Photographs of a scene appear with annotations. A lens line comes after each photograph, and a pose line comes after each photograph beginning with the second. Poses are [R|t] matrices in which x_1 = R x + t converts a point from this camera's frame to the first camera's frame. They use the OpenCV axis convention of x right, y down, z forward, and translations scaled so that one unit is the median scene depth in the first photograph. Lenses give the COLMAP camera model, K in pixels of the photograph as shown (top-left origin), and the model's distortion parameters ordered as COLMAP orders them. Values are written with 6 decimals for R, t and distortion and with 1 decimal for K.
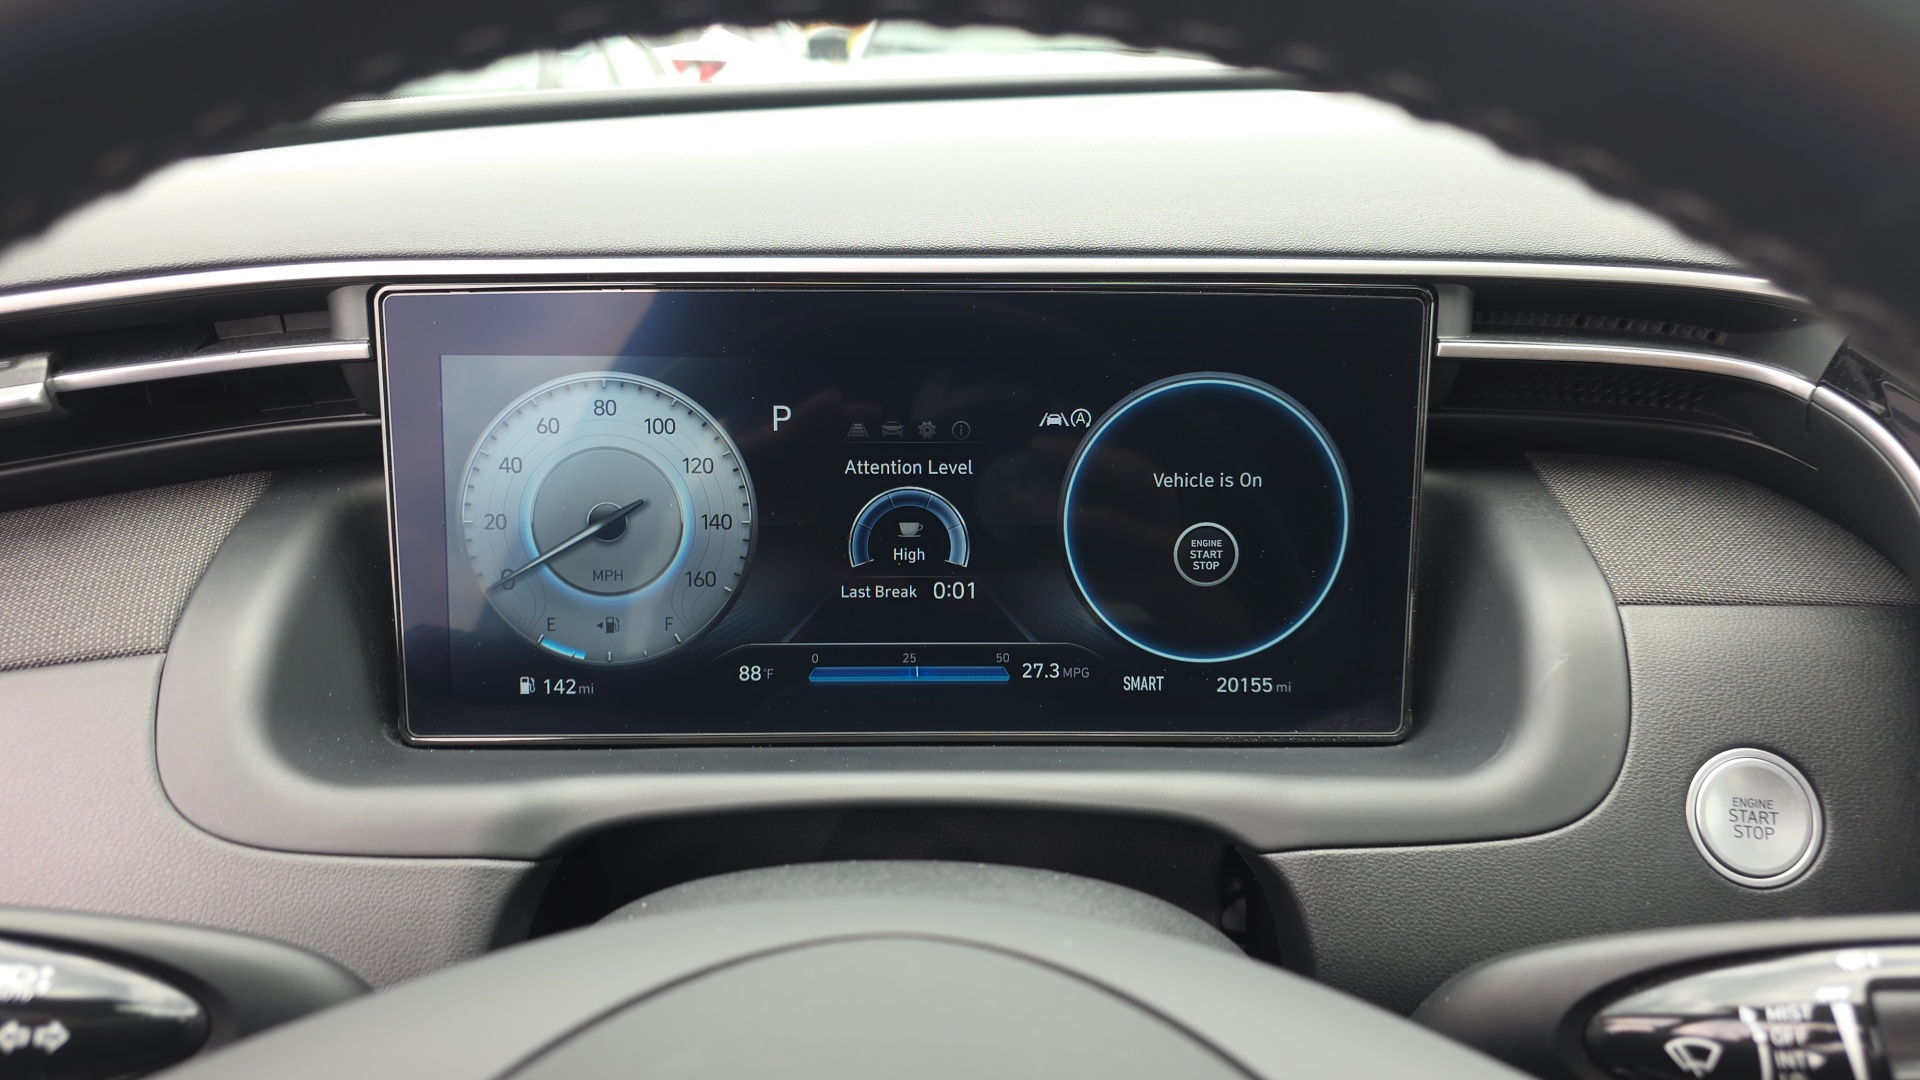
lens RADIAL K [[1341.0, 0, 953.4], [0, 1341.0, 547.5], [0, 0, 1]] dist [0.060155, -0.053965]
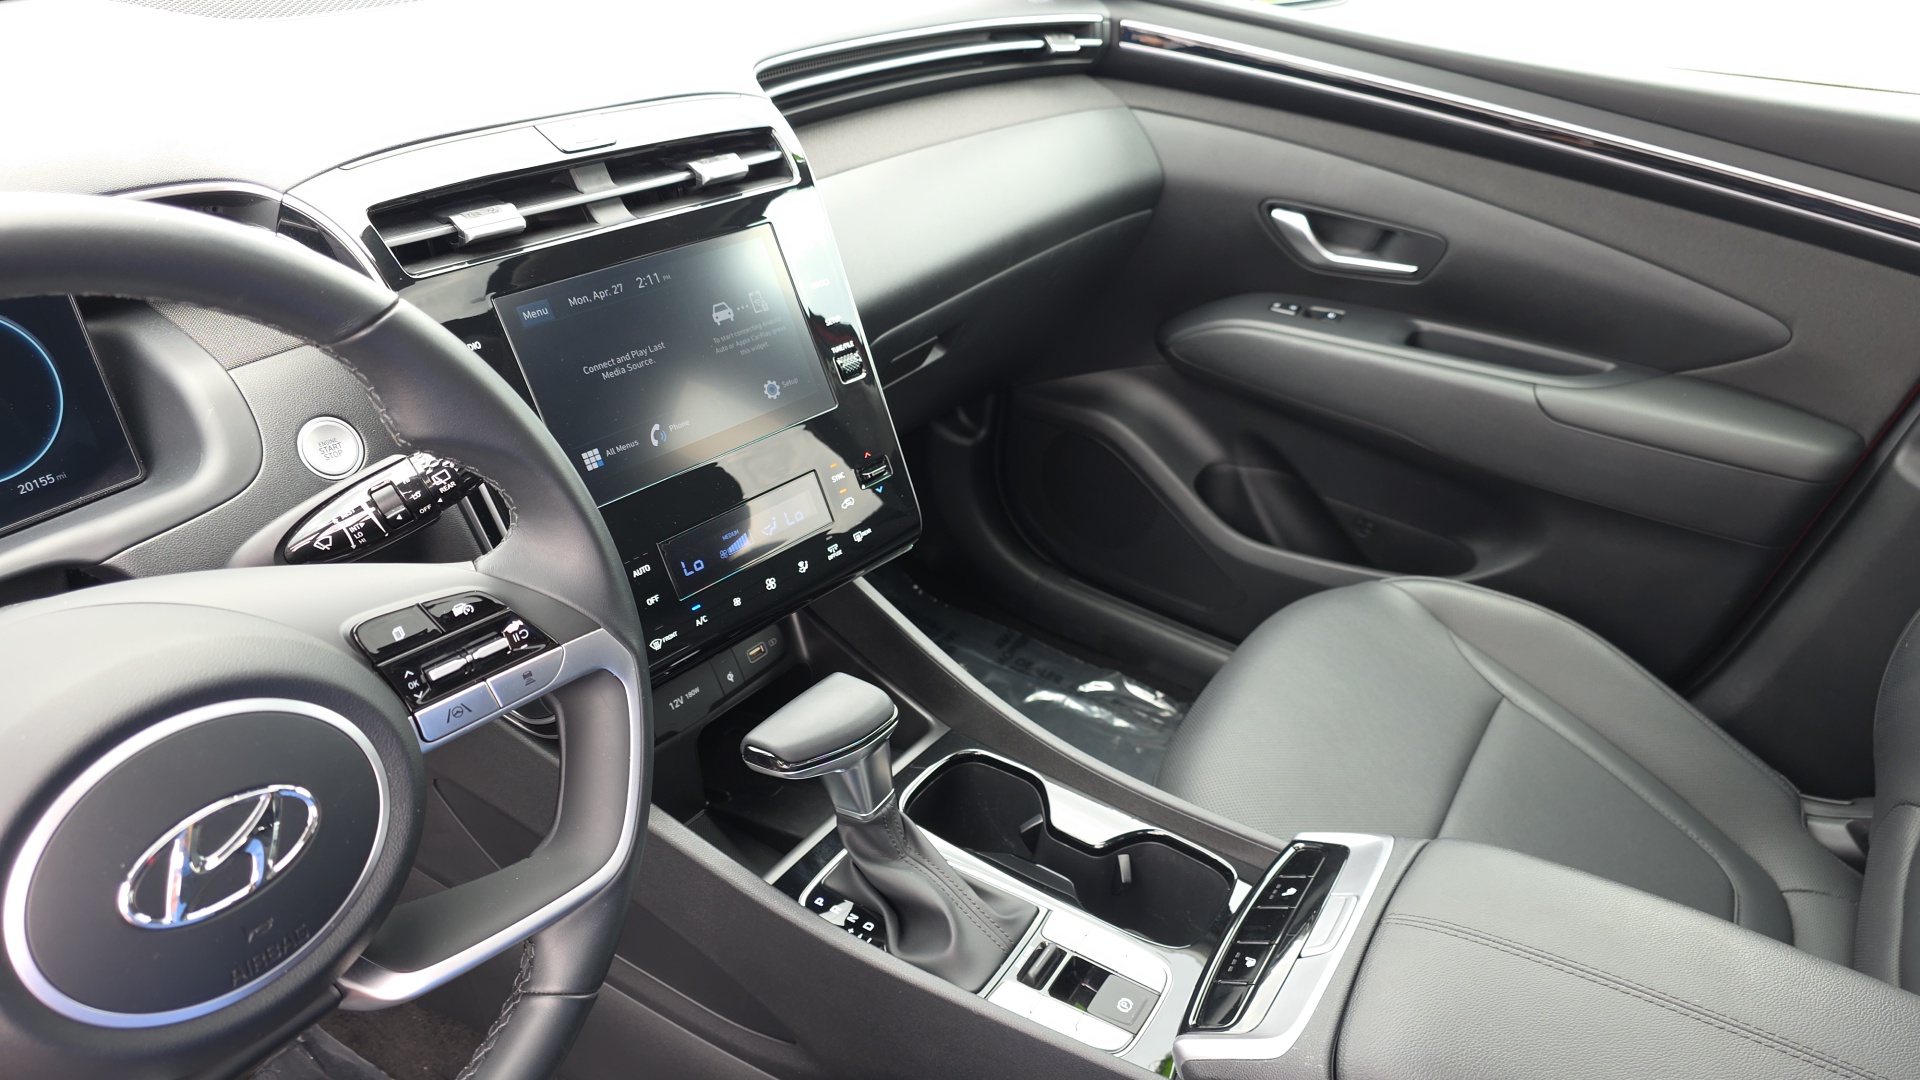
lens RADIAL K [[1285.8, 0, 965.2], [0, 1285.8, 533.7], [0, 0, 1]] dist [0.048139, -0.059175]
pose [[0.538799, -0.410447, 0.735683, -0.374834], [0.224732, 0.911664, 0.344040, -0.137028], [-0.811906, -0.020037, 0.583444, -0.880088]]
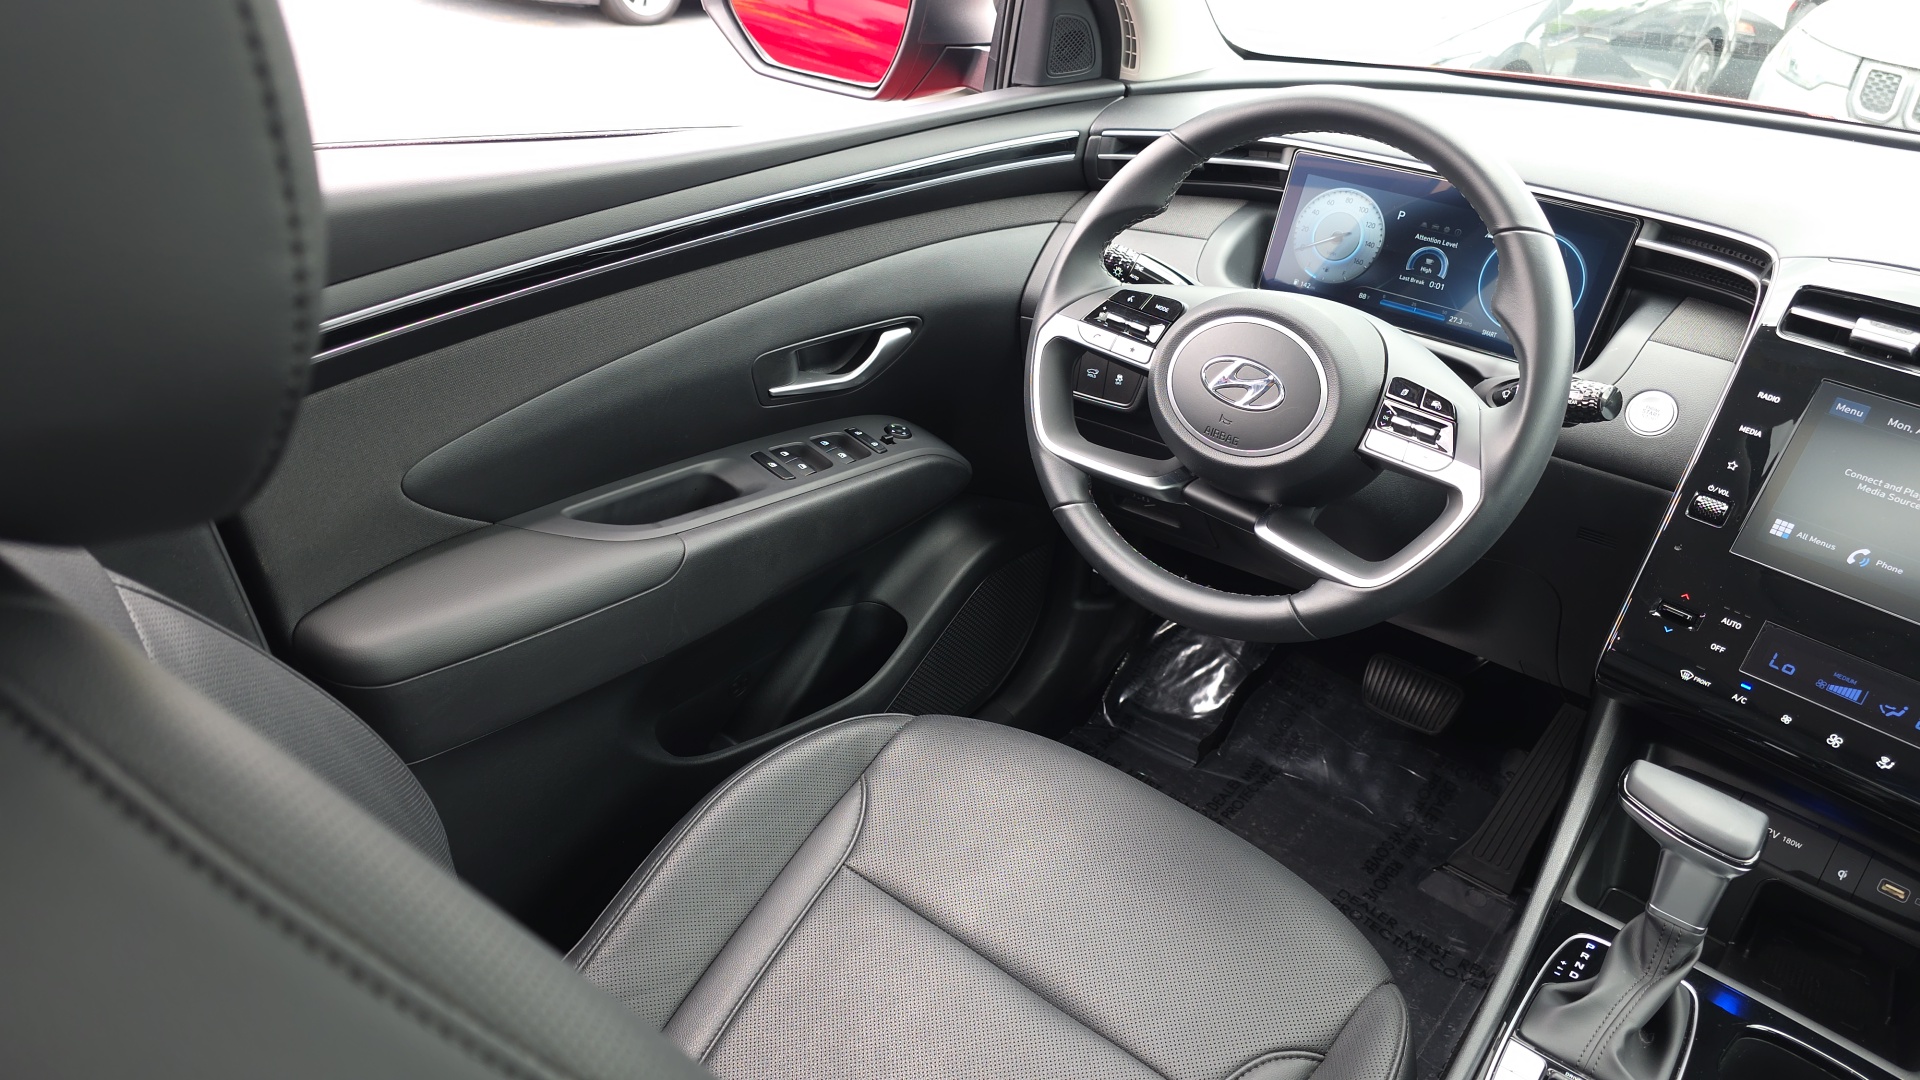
lens RADIAL K [[1304.5, 0, 944.5], [0, 1304.5, 531.0], [0, 0, 1]] dist [0.053011, -0.059403]
pose [[0.755217, 0.351592, -0.553199, 0.987026], [-0.287080, 0.936137, 0.203057, 0.264941], [0.589264, 0.005460, 0.807922, -2.012277]]
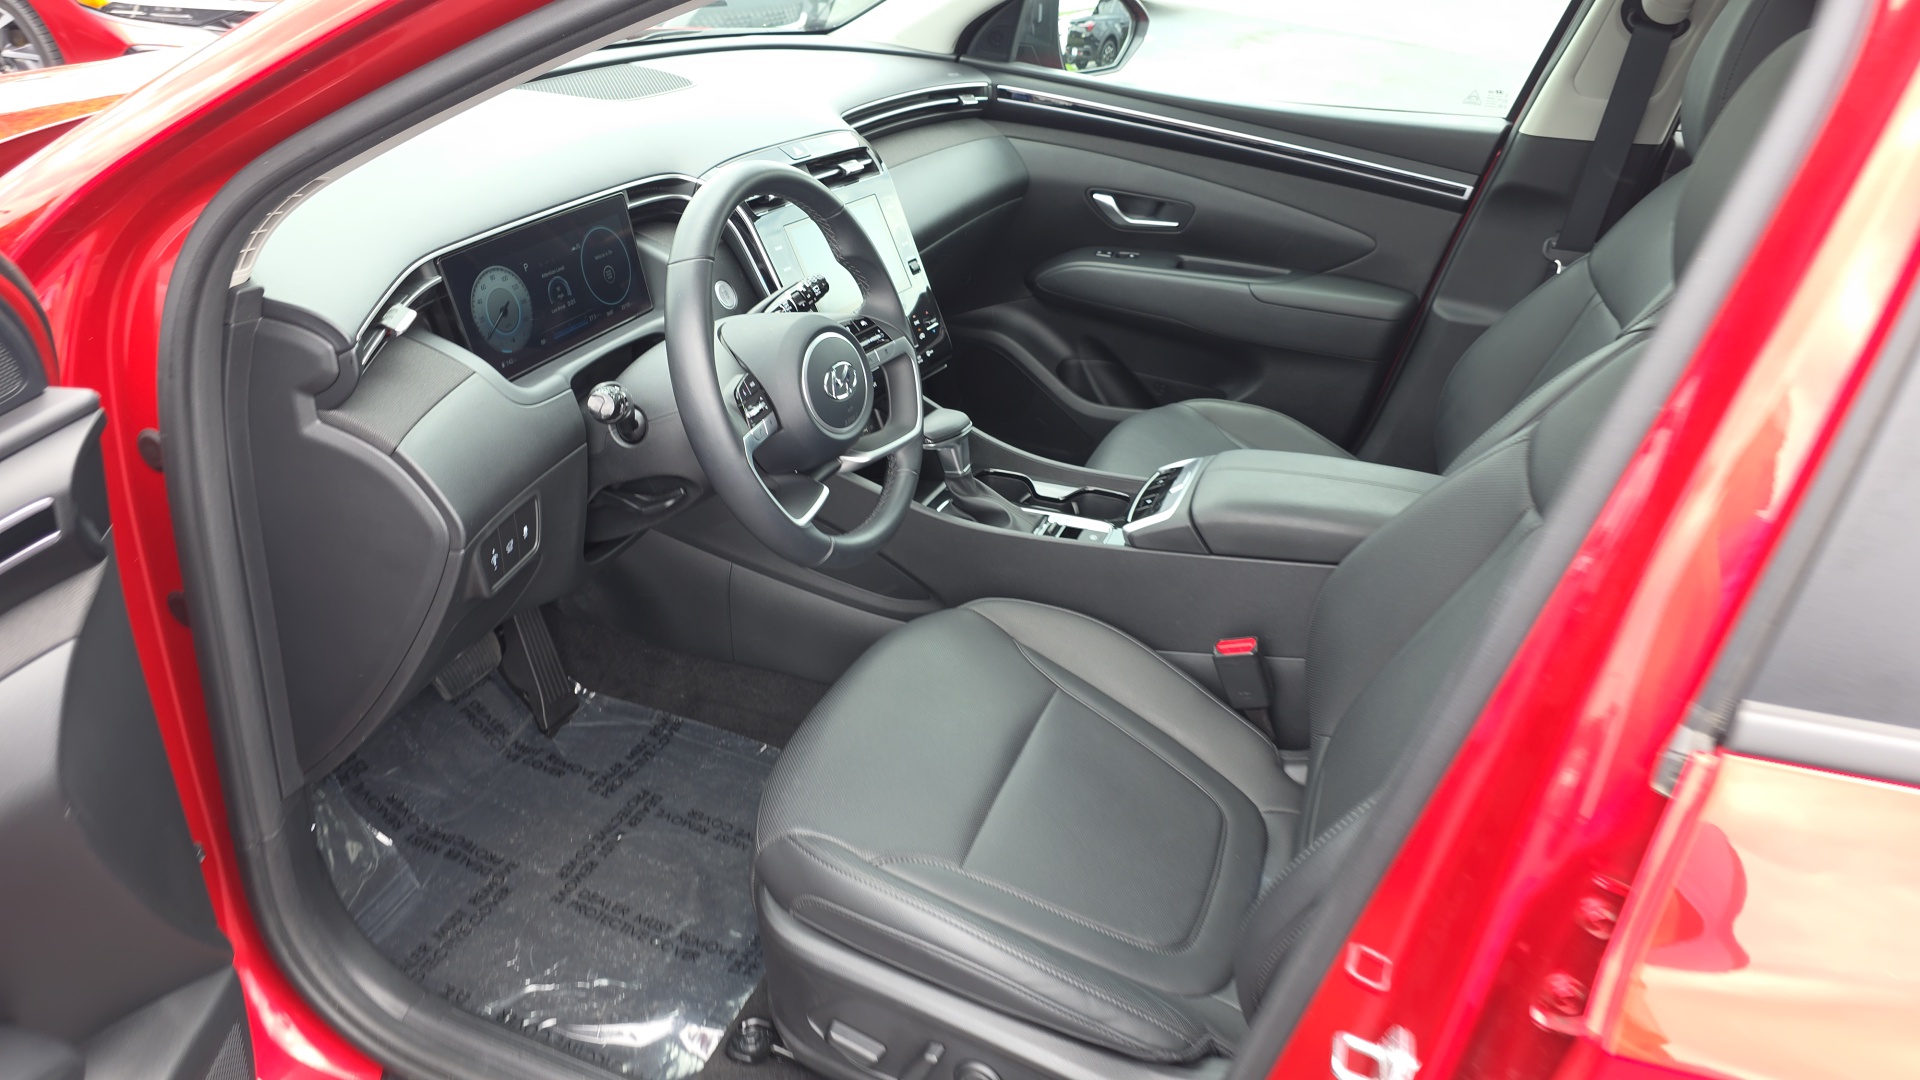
lens RADIAL K [[1251.1, 0, 951.0], [0, 1251.1, 540.4], [0, 0, 1]] dist [0.038927, -0.000177]
pose [[0.373305, -0.432794, 0.820569, -2.661198], [0.247429, 0.898920, 0.361554, -0.361420], [-0.894104, 0.068063, 0.442657, -1.353571]]
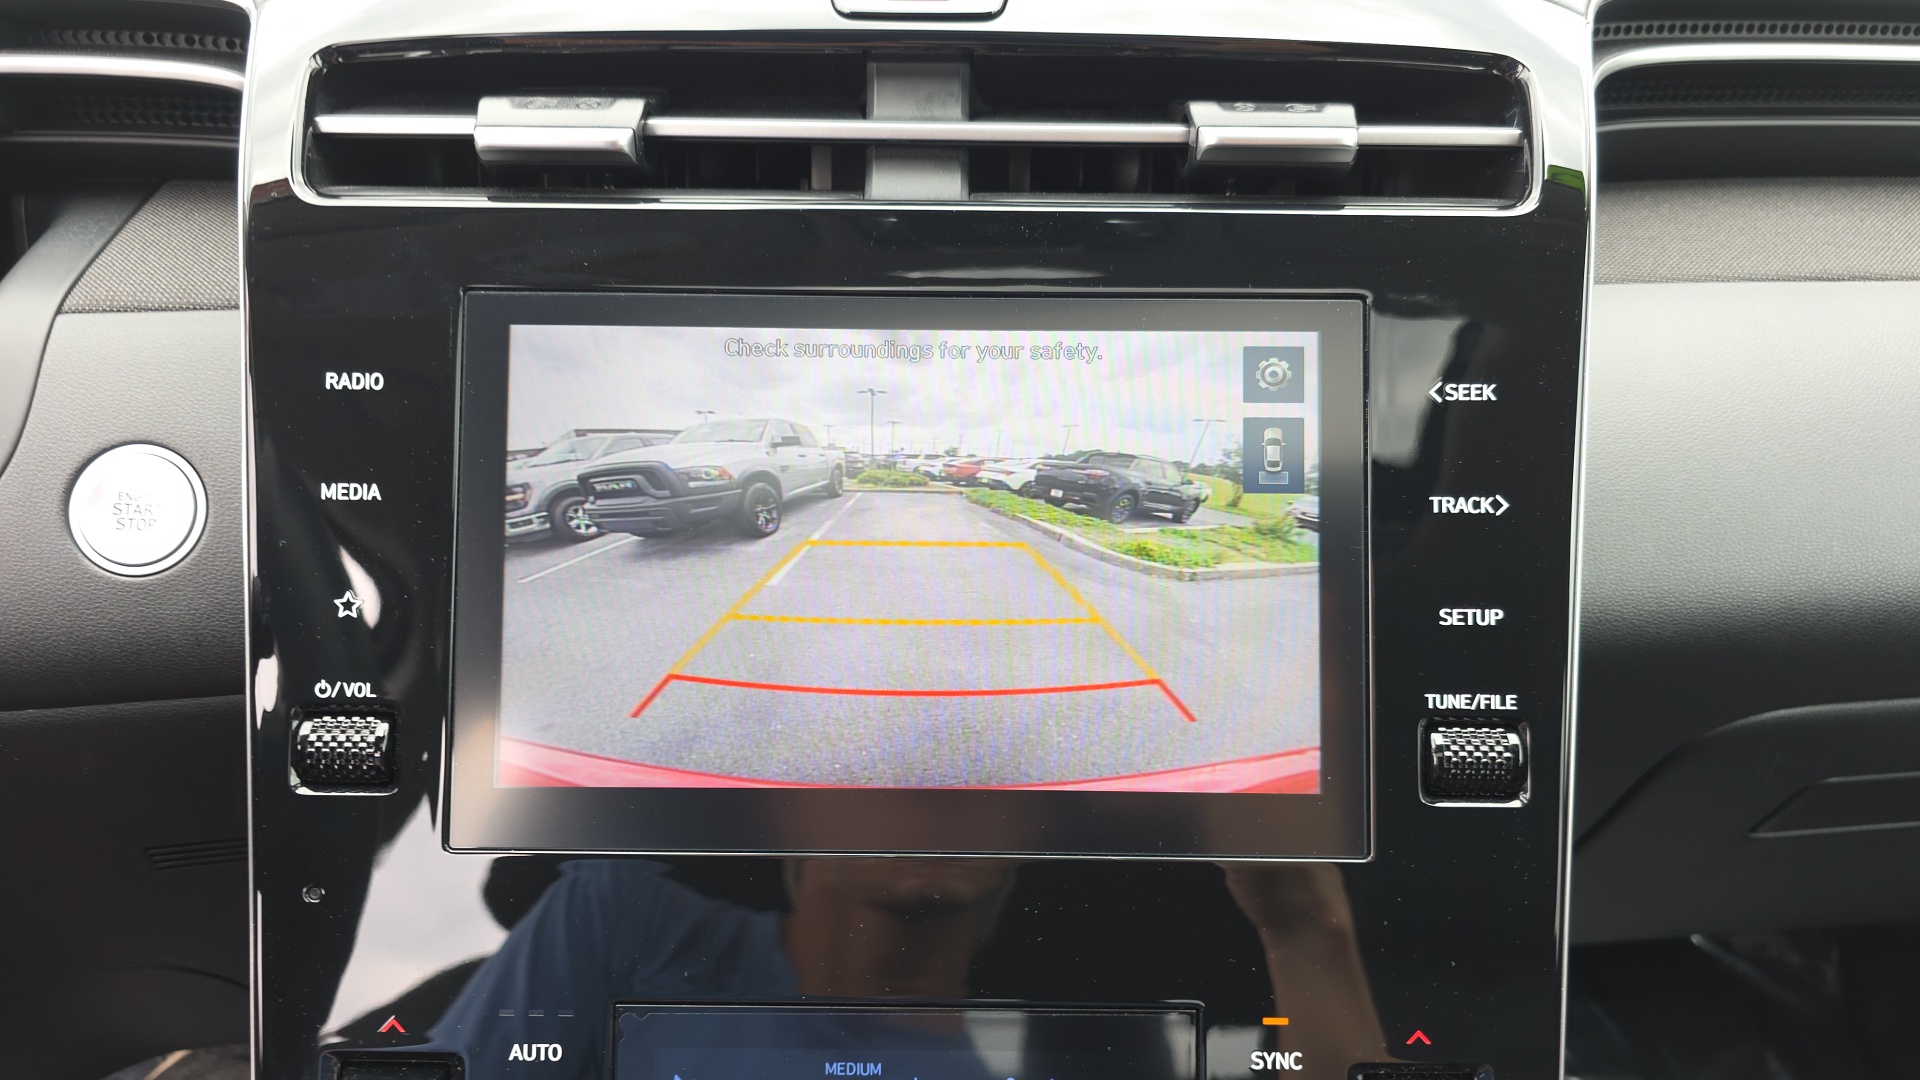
lens RADIAL K [[1352.3, 0, 947.0], [0, 1352.3, 536.6], [0, 0, 1]] dist [0.037688, -0.088573]
pose [[0.993632, -0.044851, 0.103365, 0.976132], [0.033268, 0.993243, 0.111180, 0.110140], [-0.107653, -0.107033, 0.988410, -0.085200]]
